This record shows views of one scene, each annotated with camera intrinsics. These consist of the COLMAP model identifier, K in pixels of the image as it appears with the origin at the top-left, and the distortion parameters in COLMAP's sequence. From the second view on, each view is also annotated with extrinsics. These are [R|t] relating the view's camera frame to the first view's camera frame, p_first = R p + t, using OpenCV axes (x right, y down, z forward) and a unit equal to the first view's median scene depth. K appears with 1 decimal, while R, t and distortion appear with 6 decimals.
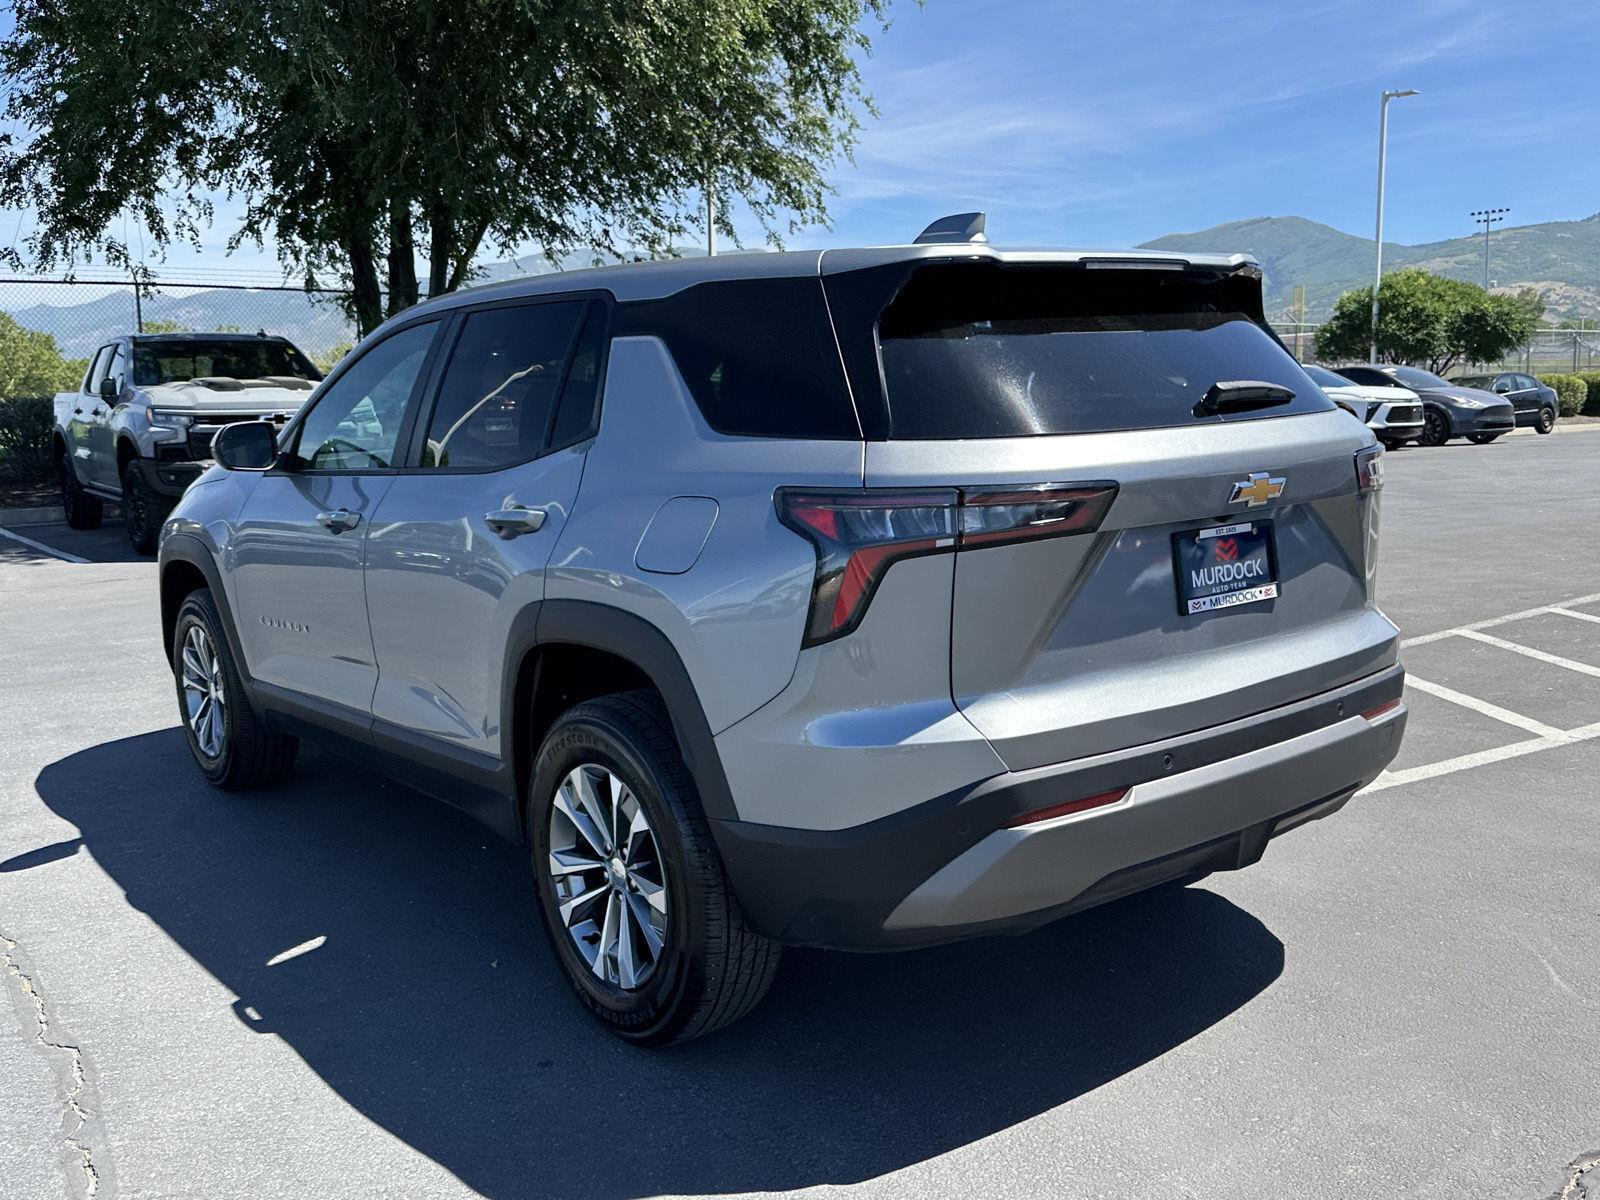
lens RADIAL K [[1409.7, 0, 800.0], [0, 1409.7, 600.0], [0, 0, 1]] dist [0.088677, -0.127994]
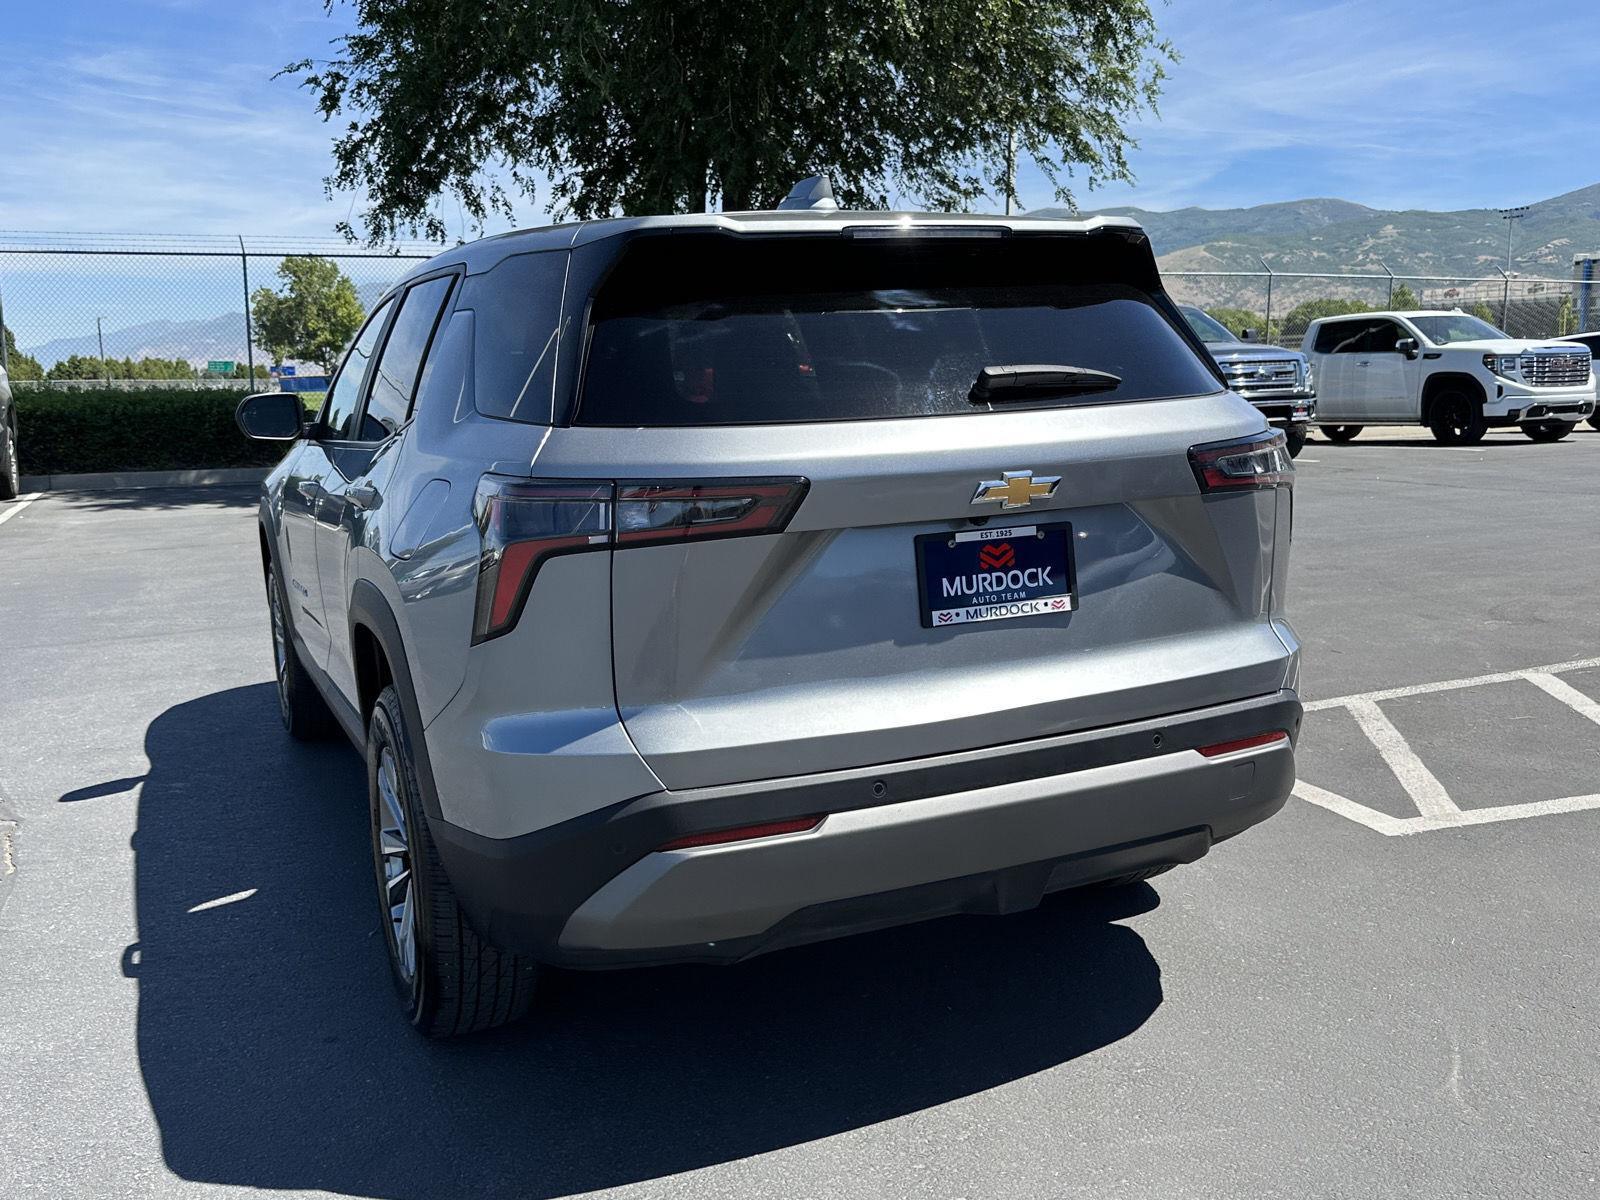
lens RADIAL K [[1398.4, 0, 807.6], [0, 1398.4, 597.2], [0, 0, 1]] dist [0.187951, -0.408200]
pose [[0.970190, 0.044072, -0.238306, 0.334287], [-0.038658, 0.998878, 0.027346, -0.024307], [0.239243, -0.017318, 0.970805, 0.099538]]
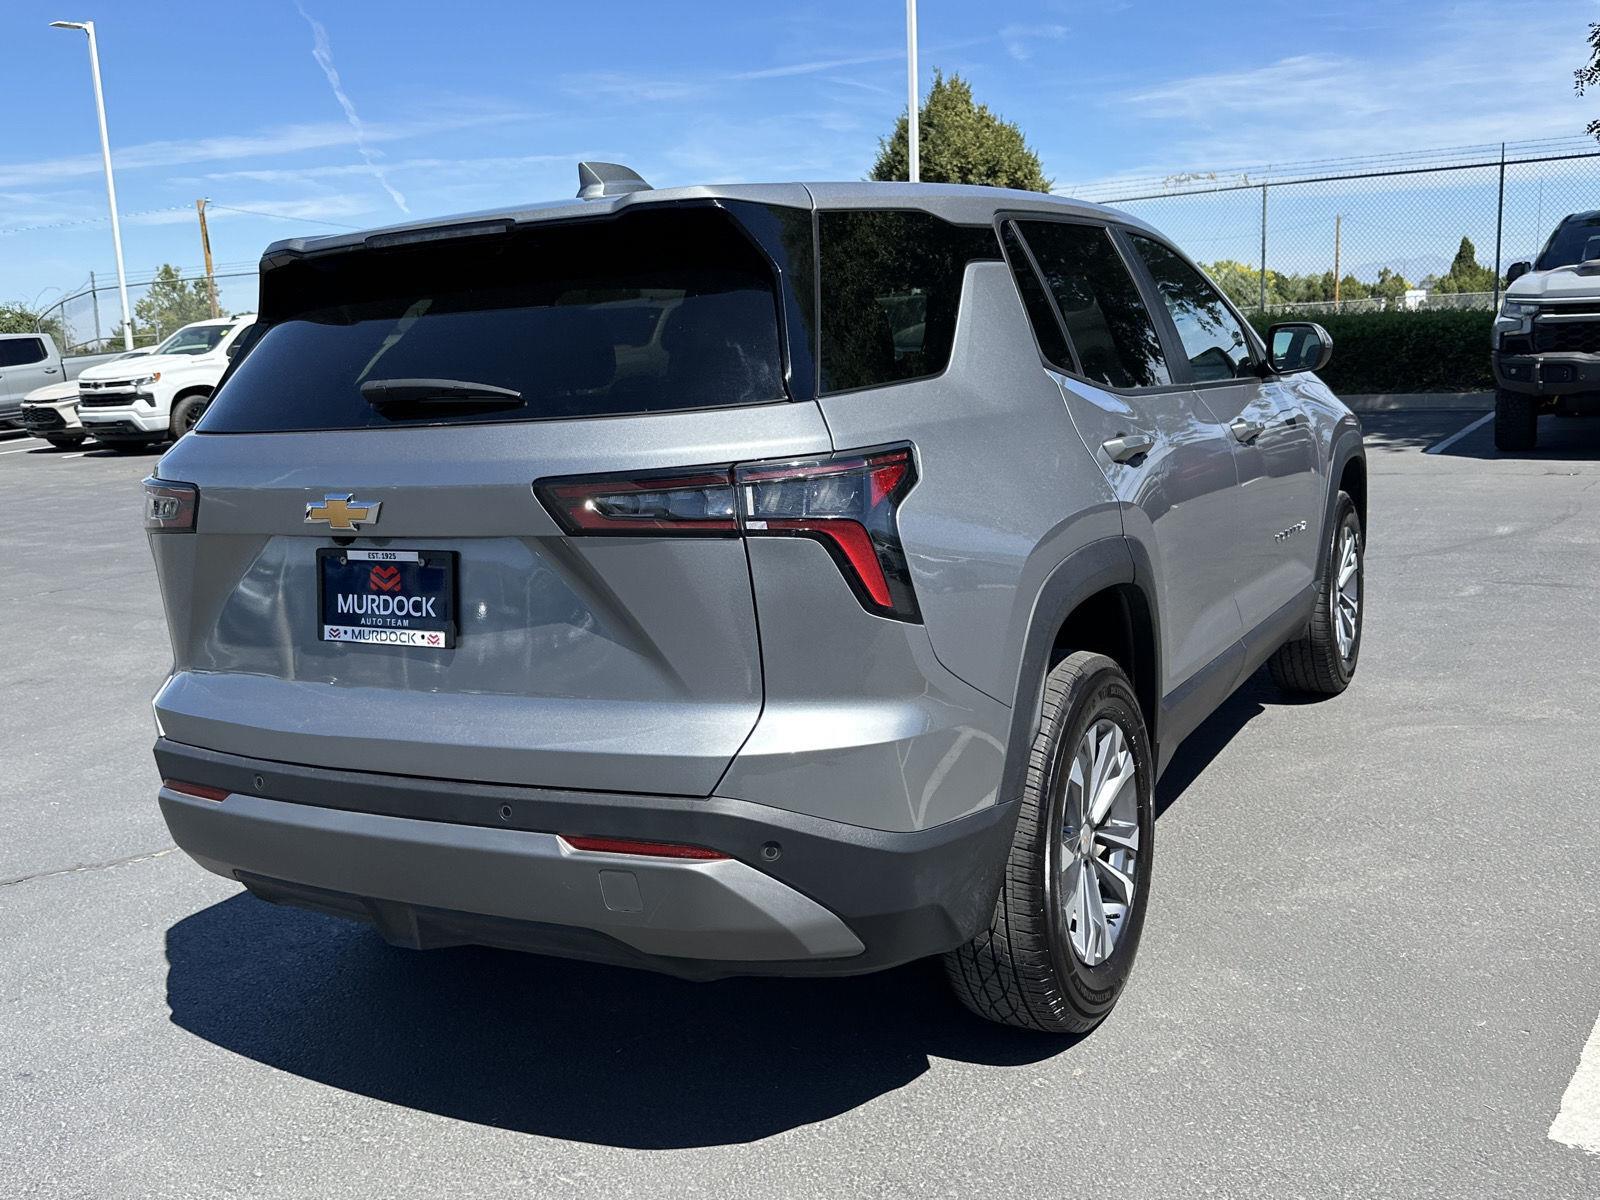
lens RADIAL K [[1409.7, 0, 800.0], [0, 1409.7, 600.0], [0, 0, 1]] dist [0.088677, -0.127994]
pose [[0.401879, 0.177959, -0.898234, 0.985852], [-0.093745, 0.983775, 0.152964, -0.148719], [0.910882, 0.022732, 0.412041, 0.740091]]
